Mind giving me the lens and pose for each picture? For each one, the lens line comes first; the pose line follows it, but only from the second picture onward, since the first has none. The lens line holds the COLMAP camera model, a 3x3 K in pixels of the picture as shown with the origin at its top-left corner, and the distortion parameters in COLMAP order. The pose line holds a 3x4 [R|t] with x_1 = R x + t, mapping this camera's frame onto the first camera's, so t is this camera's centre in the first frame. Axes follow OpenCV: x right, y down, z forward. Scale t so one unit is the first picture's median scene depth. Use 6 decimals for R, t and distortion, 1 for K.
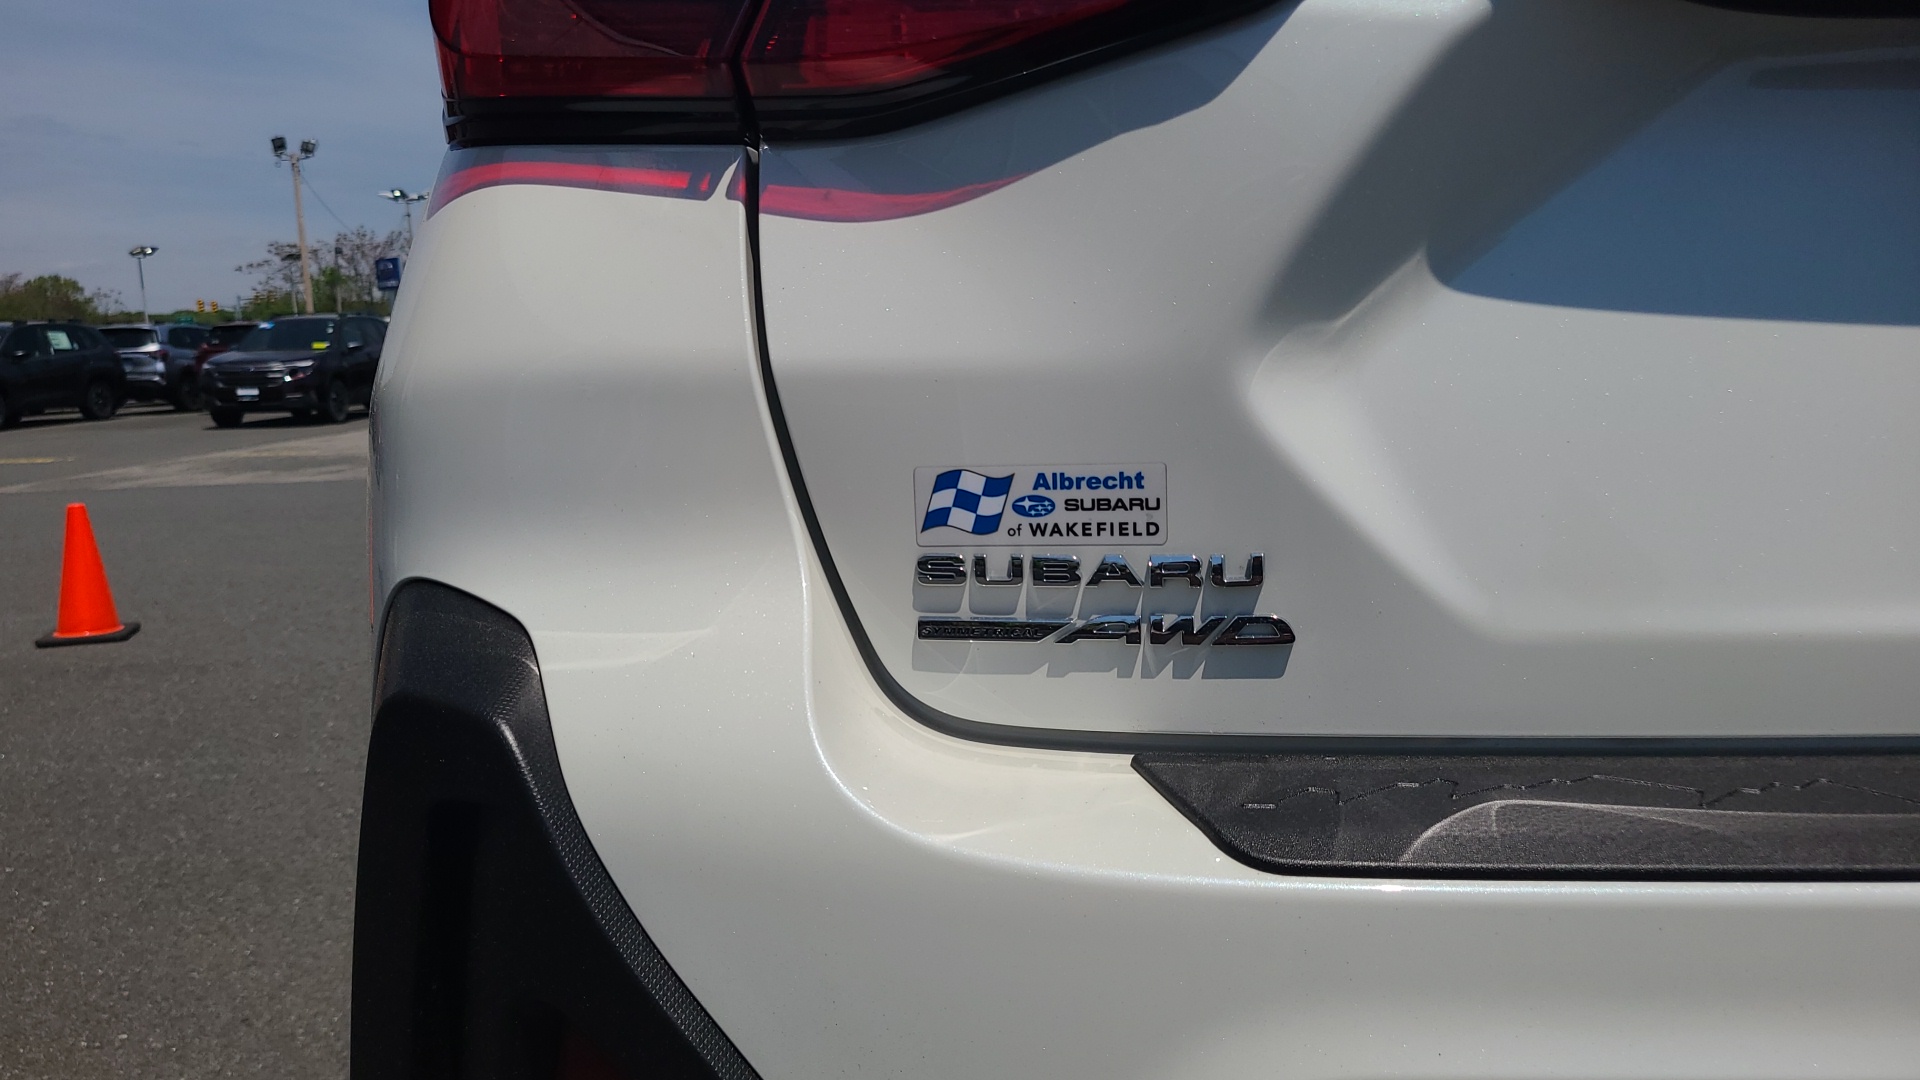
lens RADIAL K [[1448.9, 0, 937.0], [0, 1448.9, 543.6], [0, 0, 1]] dist [0.009745, 0.001218]
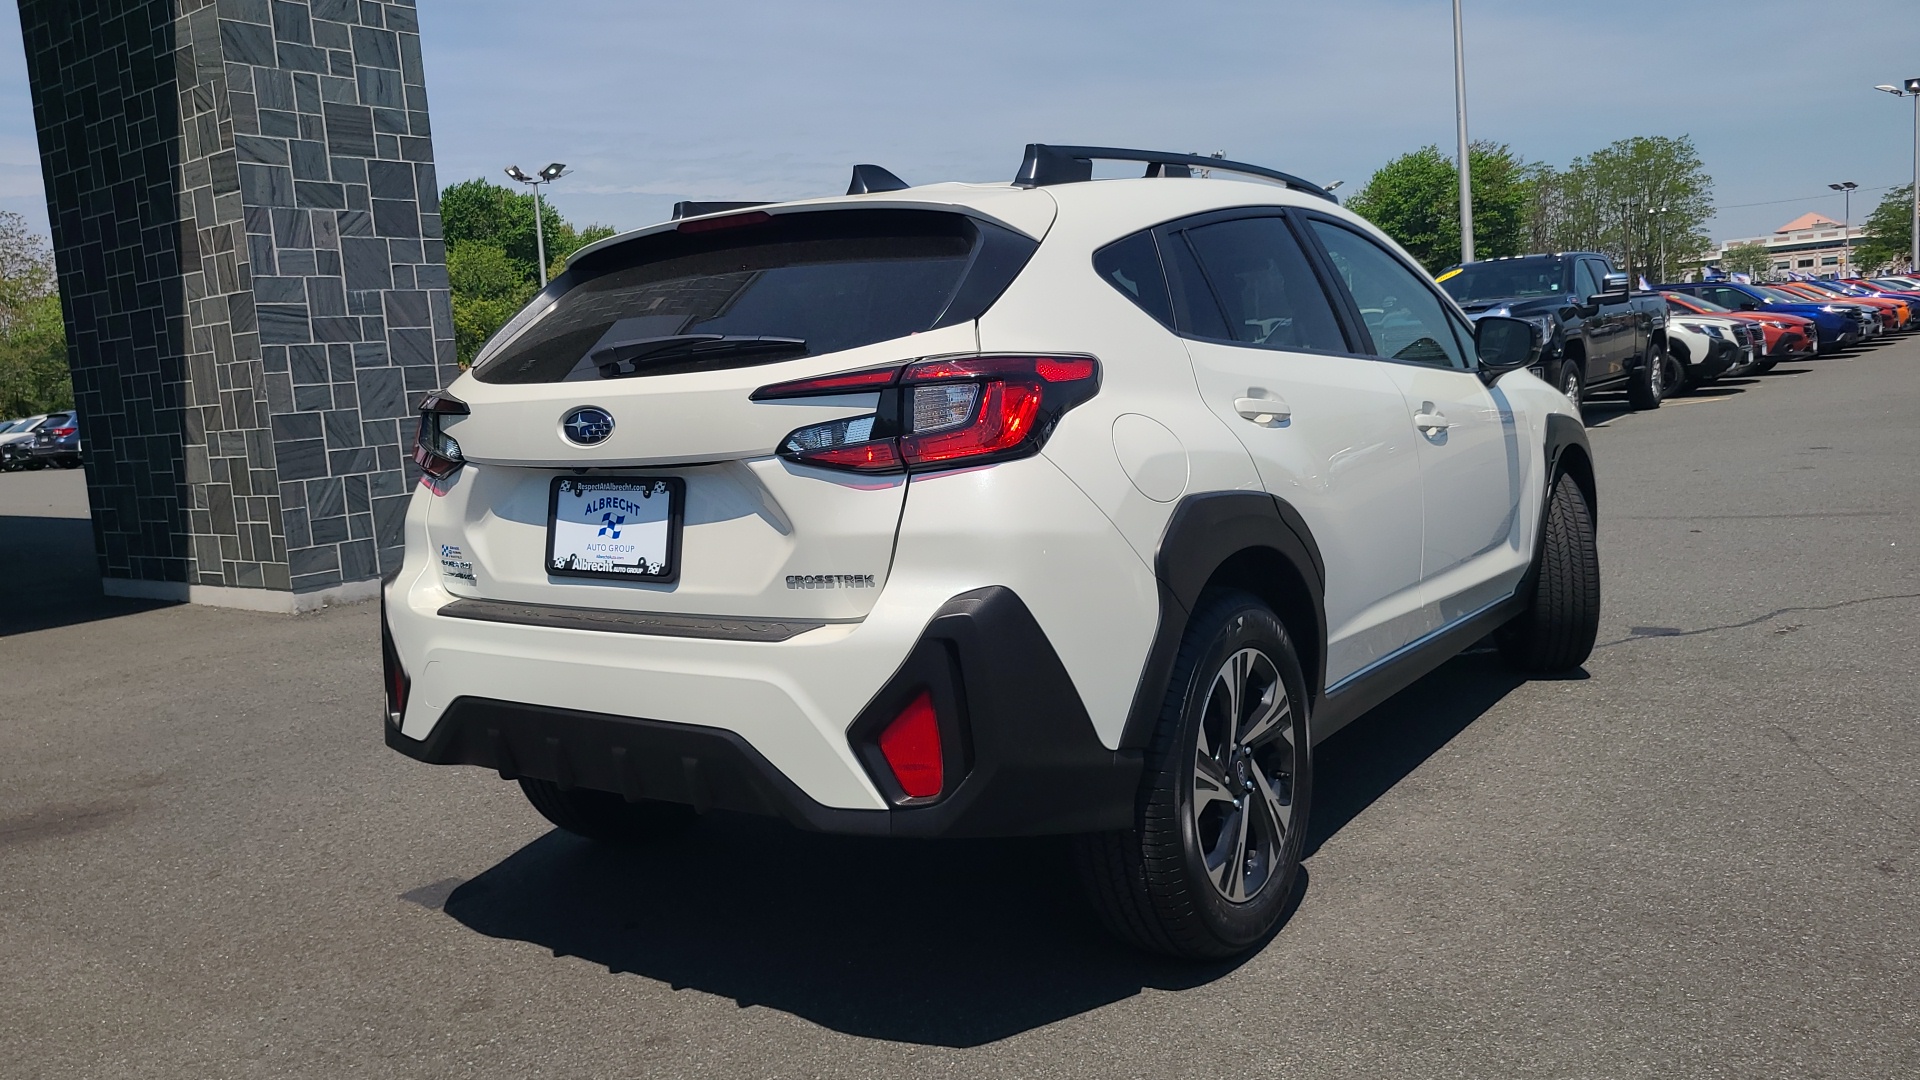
lens RADIAL K [[1424.8, 0, 934.5], [0, 1424.8, 543.8], [0, 0, 1]] dist [0.054021, -0.042325]
pose [[0.814193, 0.047394, -0.578657, 4.555608], [-0.037414, 0.998874, 0.029169, -0.276529], [0.579388, -0.002100, 0.815049, -2.274537]]
